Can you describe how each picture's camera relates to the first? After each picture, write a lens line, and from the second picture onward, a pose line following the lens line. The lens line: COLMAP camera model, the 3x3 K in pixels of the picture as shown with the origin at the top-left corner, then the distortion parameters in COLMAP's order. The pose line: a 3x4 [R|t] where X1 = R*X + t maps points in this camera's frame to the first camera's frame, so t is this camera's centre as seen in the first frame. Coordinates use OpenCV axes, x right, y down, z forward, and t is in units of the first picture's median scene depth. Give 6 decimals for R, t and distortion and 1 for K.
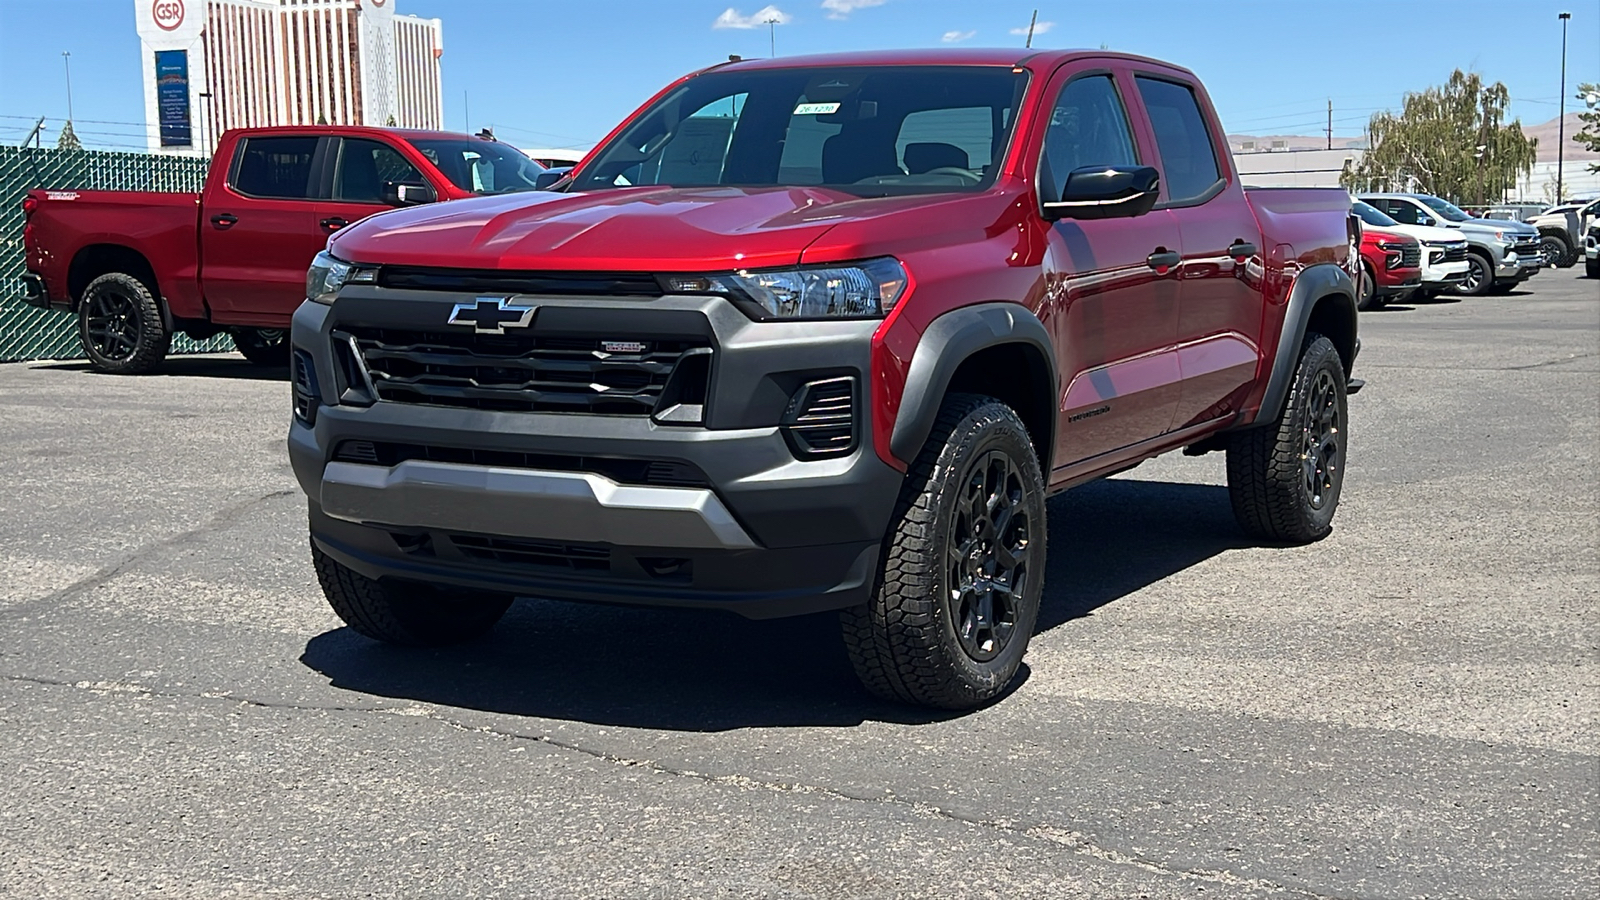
lens RADIAL K [[2182.8, 0, 736.8], [0, 2182.8, 445.9], [0, 0, 1]] dist [0.184795, -0.494617]
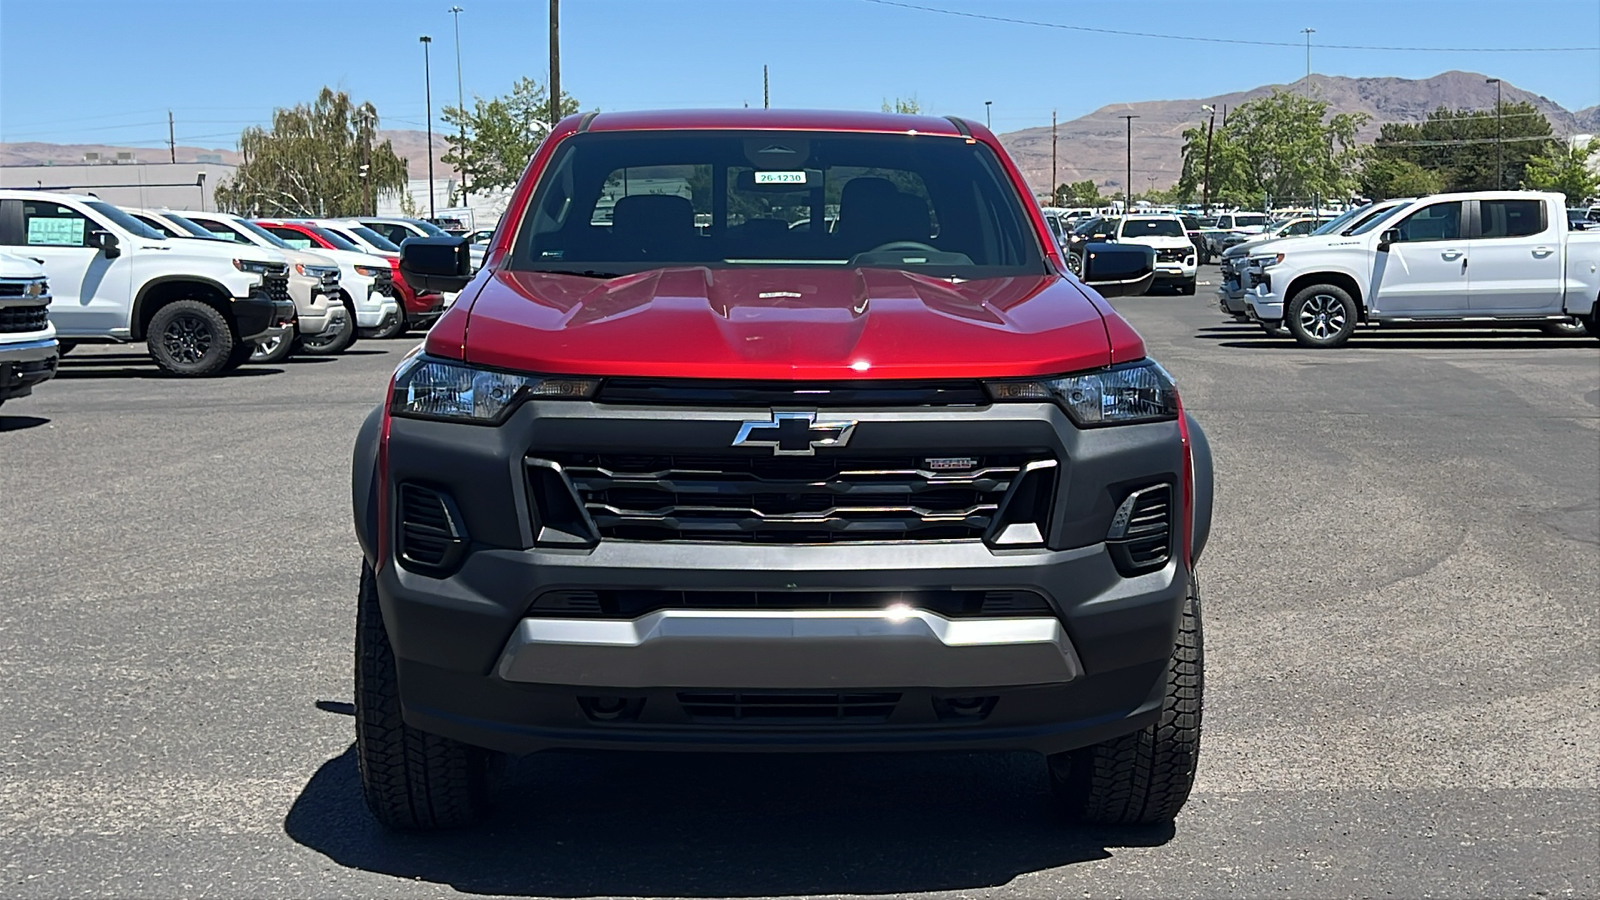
lens RADIAL K [[2255.2, 0, 840.5], [0, 2255.2, 443.9], [0, 0, 1]] dist [0.232684, -0.833788]
pose [[0.860210, -0.047931, 0.507682, -0.543993], [0.053769, 0.998548, 0.003169, -0.057561], [-0.507097, 0.024571, 0.861539, 0.231412]]
